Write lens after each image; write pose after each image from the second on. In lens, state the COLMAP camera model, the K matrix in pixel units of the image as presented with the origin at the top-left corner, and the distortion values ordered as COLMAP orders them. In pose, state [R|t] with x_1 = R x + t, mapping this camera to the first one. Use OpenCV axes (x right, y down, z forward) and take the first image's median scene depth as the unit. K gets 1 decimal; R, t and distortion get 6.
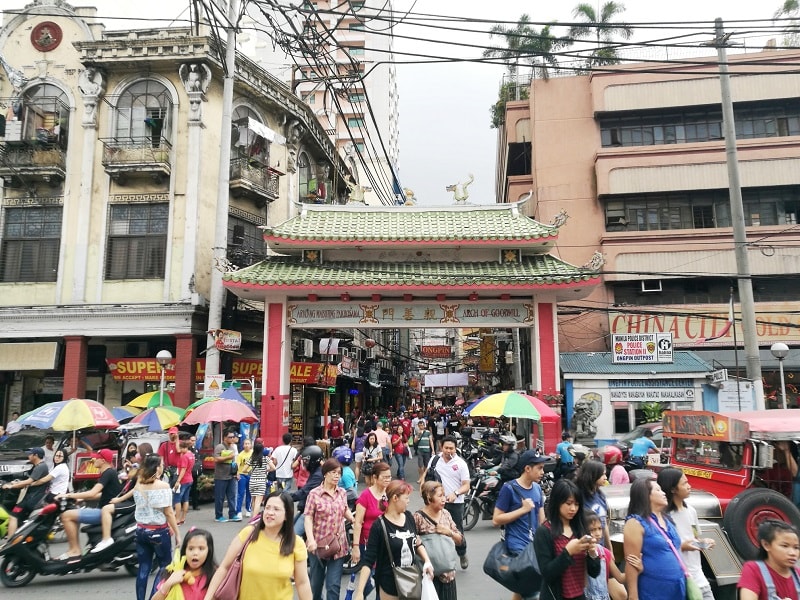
lens RADIAL K [[671.3, 0, 402.3], [0, 671.3, 299.0], [0, 0, 1]] dist [-0.008509, -0.022498]
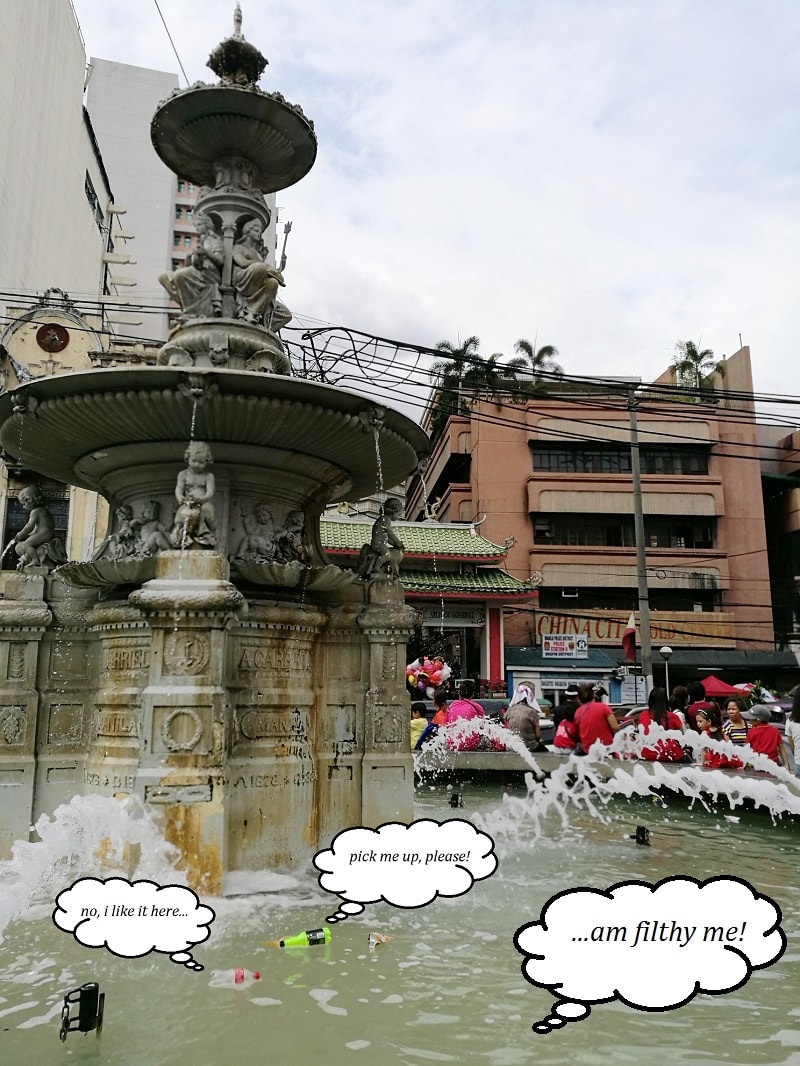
lens RADIAL K [[894.6, 0, 397.4], [0, 894.6, 533.3], [0, 0, 1]] dist [-0.008509, -0.022498]
pose [[0.976560, 0.053963, 0.208371, -0.275635], [-0.048582, 0.998342, -0.030857, -0.063778], [-0.209691, 0.020011, 0.977563, -0.509724]]
